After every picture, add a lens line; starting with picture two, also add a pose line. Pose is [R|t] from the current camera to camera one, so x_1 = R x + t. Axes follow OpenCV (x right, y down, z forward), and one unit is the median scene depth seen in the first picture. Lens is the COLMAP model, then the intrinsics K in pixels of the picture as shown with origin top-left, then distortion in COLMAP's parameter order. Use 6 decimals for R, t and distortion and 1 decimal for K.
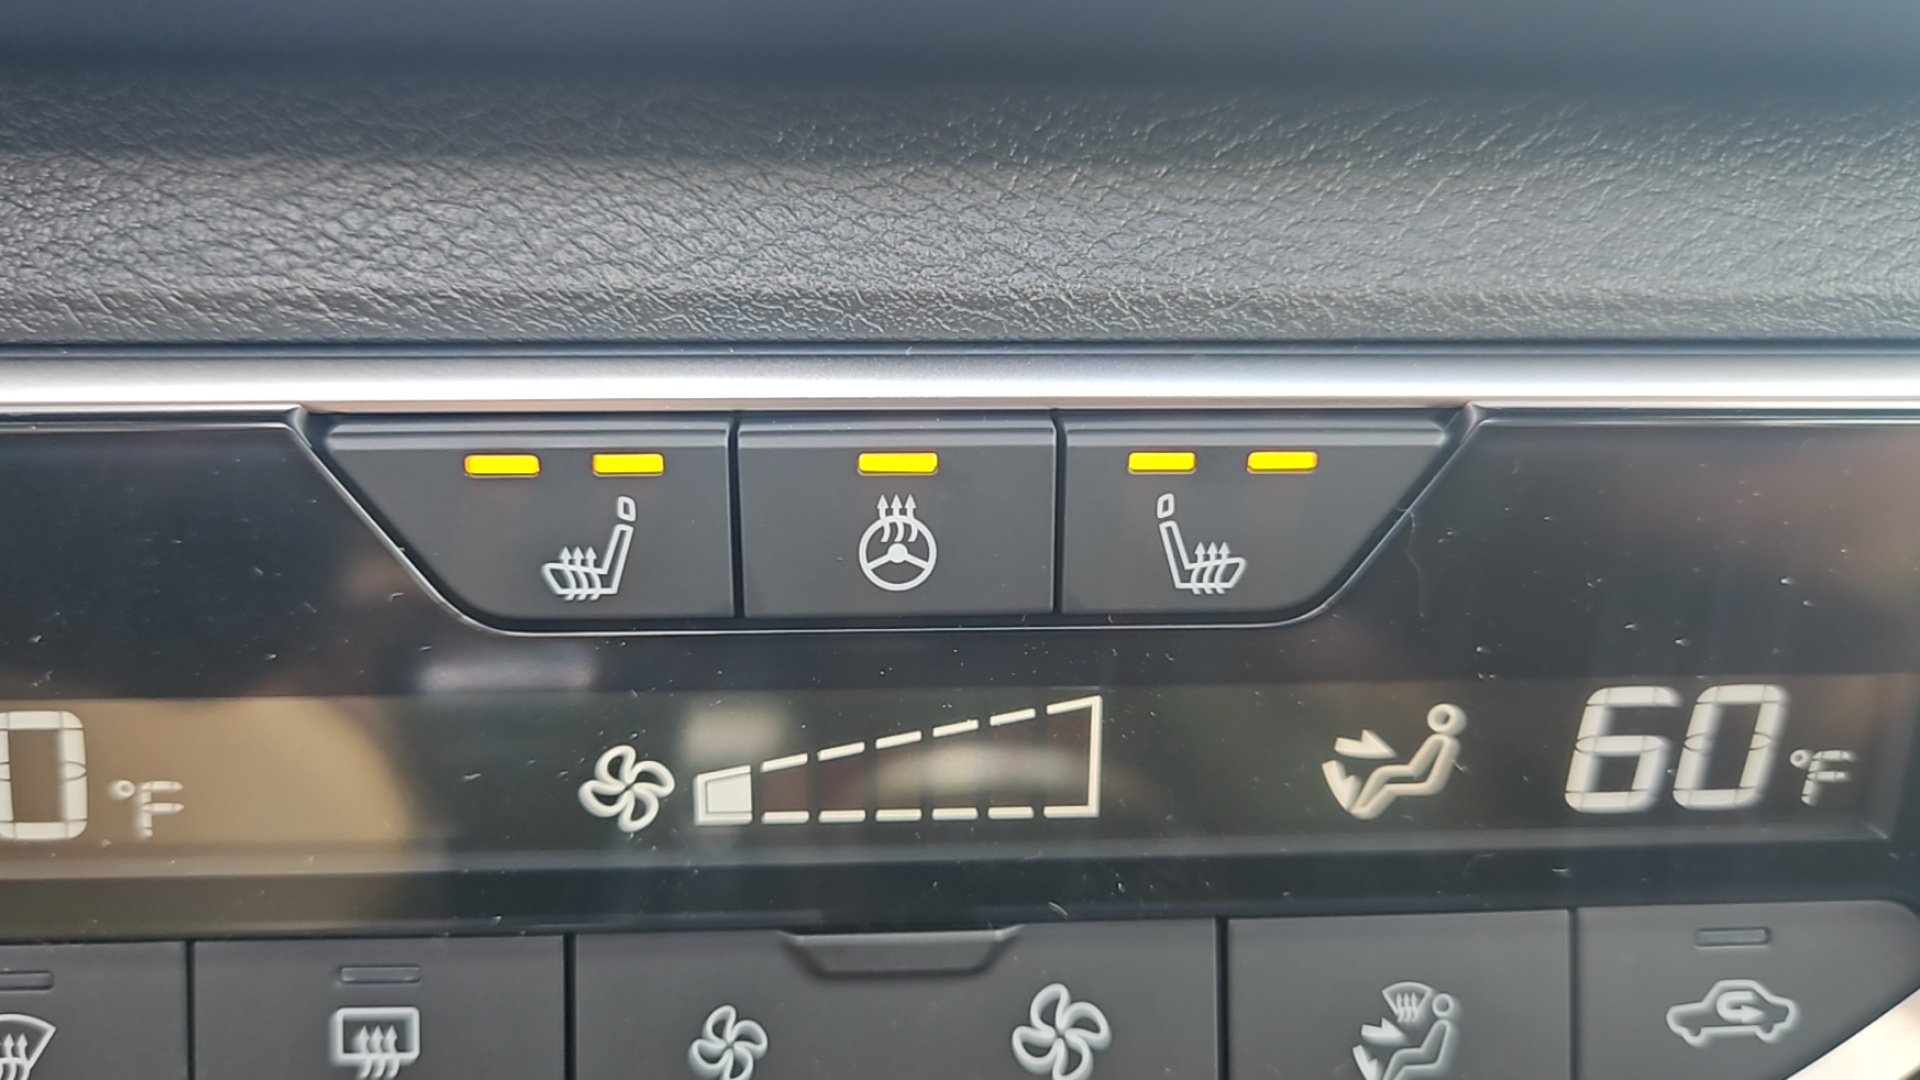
lens RADIAL K [[1450.2, 0, 956.1], [0, 1450.2, 519.9], [0, 0, 1]] dist [0.054410, -0.065493]
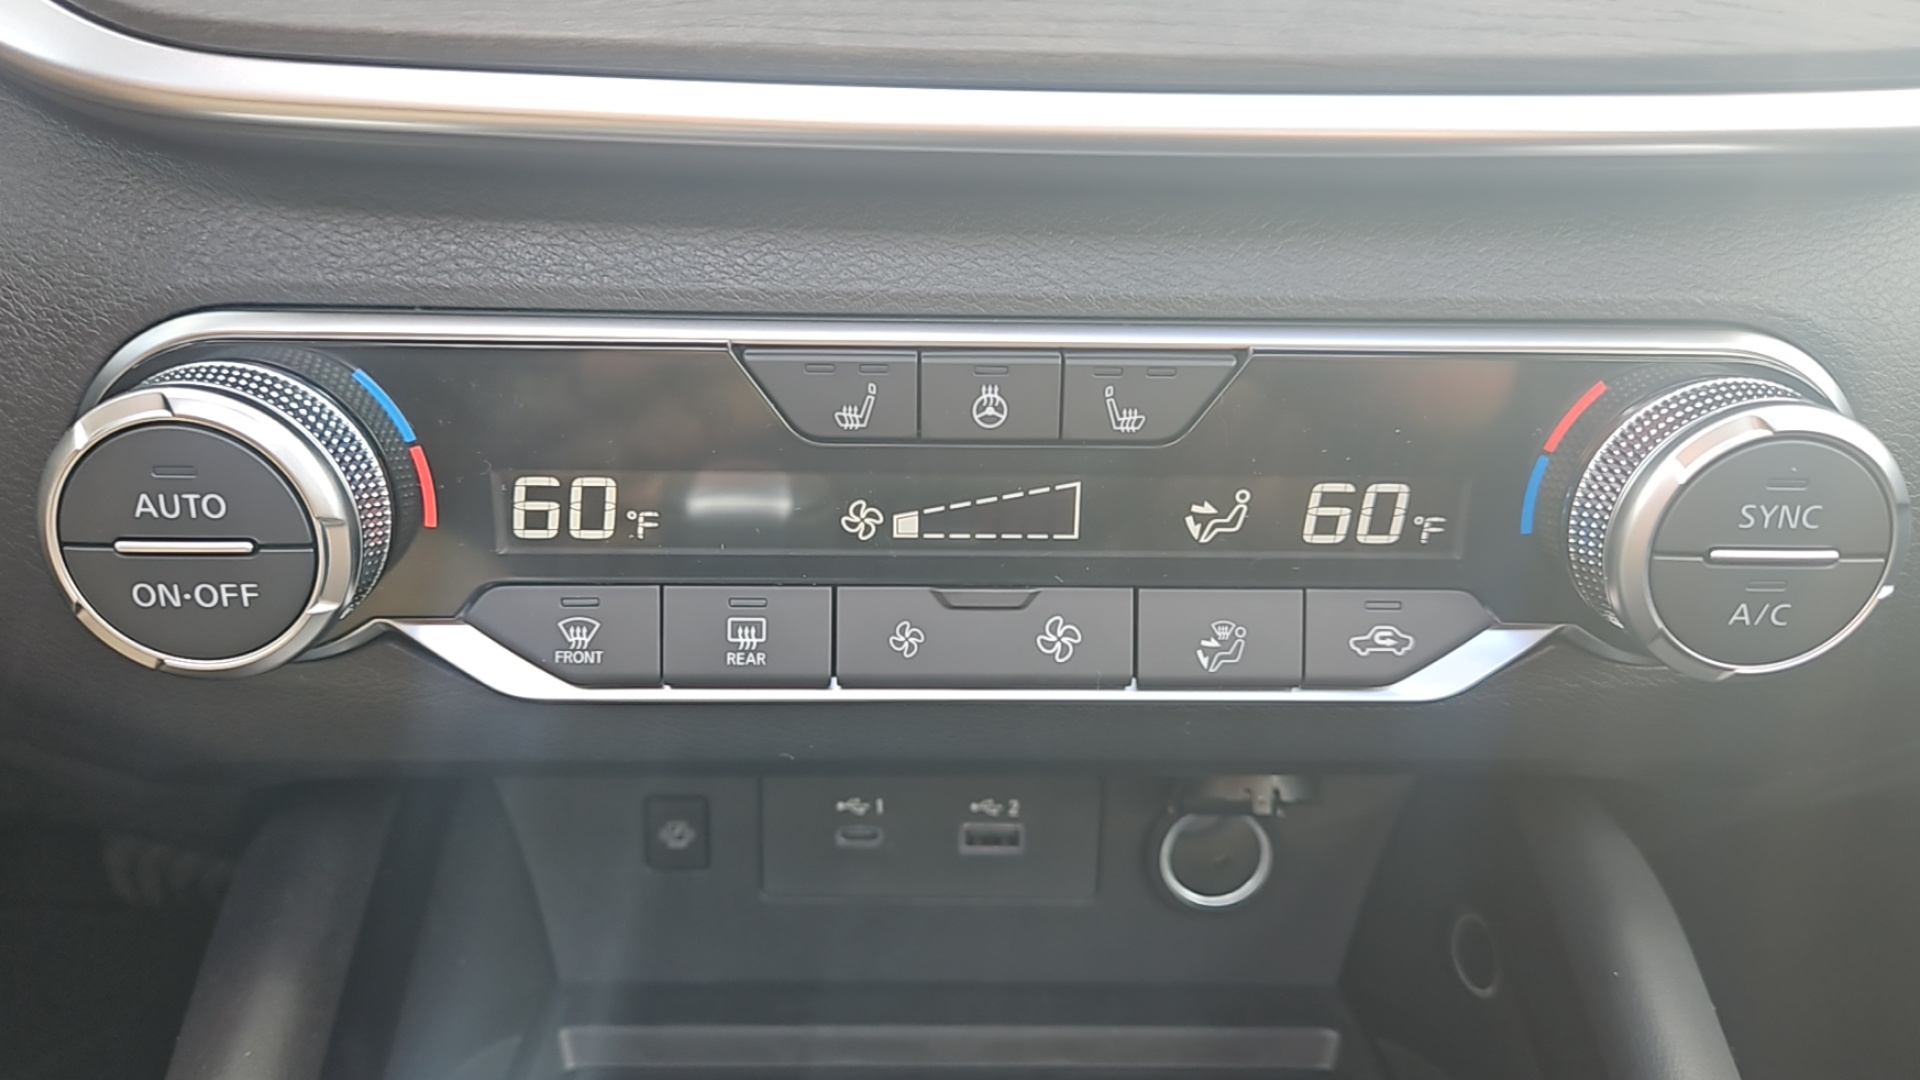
lens RADIAL K [[1450.2, 0, 987.1], [0, 1450.2, 543.3], [0, 0, 1]] dist [0.054410, -0.065493]
pose [[0.999841, 0.016580, -0.006591, -0.023983], [-0.016042, 0.997076, 0.074715, 0.054763], [0.007810, -0.074597, 0.997183, -1.162424]]
